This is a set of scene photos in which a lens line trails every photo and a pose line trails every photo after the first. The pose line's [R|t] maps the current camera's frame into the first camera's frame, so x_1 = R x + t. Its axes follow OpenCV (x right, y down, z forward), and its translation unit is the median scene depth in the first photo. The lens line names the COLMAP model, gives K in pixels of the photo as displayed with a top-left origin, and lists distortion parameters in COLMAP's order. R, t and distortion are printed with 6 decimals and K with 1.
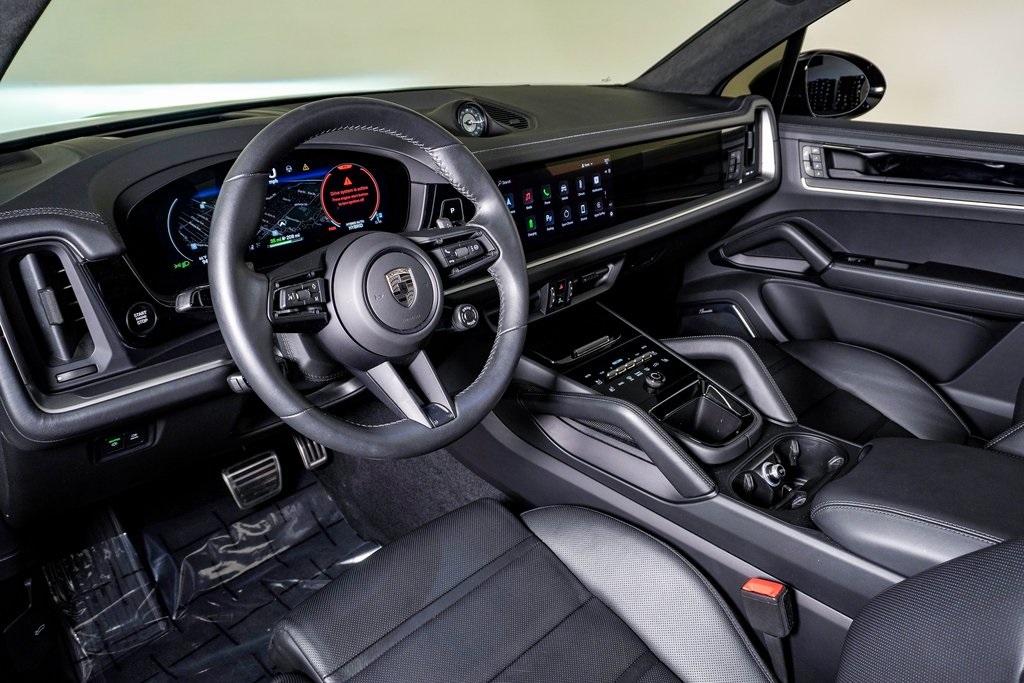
lens RADIAL K [[749.0, 0, 512.0], [0, 749.0, 341.5], [0, 0, 1]] dist [-0.050070, 0.050254]
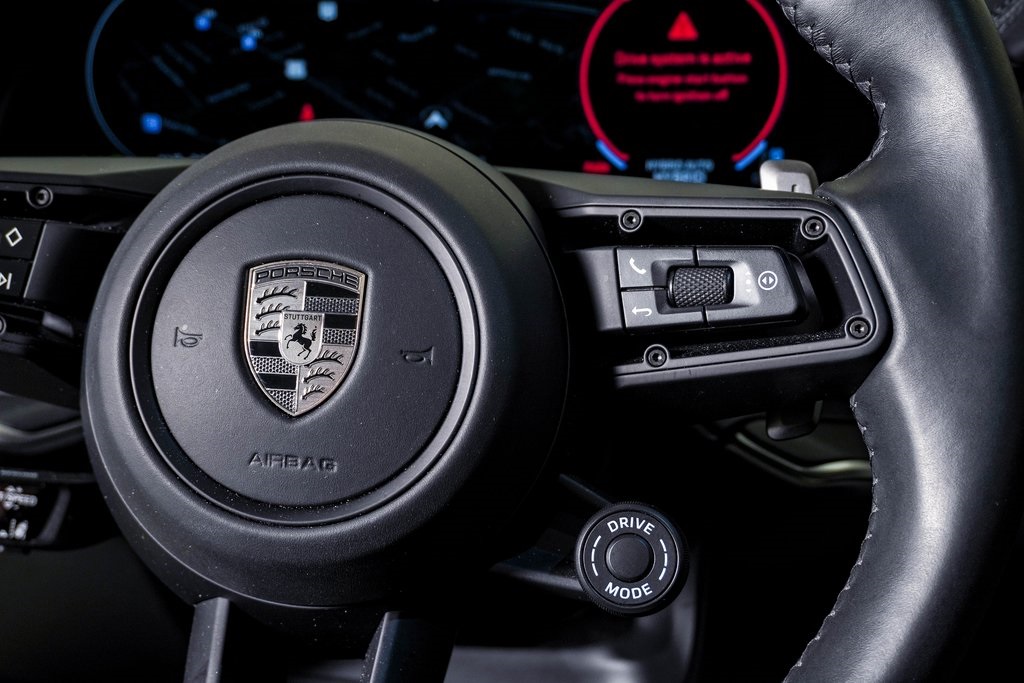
lens RADIAL K [[1406.2, 0, 512.0], [0, 1406.2, 341.5], [0, 0, 1]] dist [0.017433, -0.020775]
pose [[0.611881, 0.215489, -0.761030, 0.212992], [-0.312122, 0.949871, 0.018009, -0.084900], [0.726761, 0.226515, 0.648467, 0.633641]]
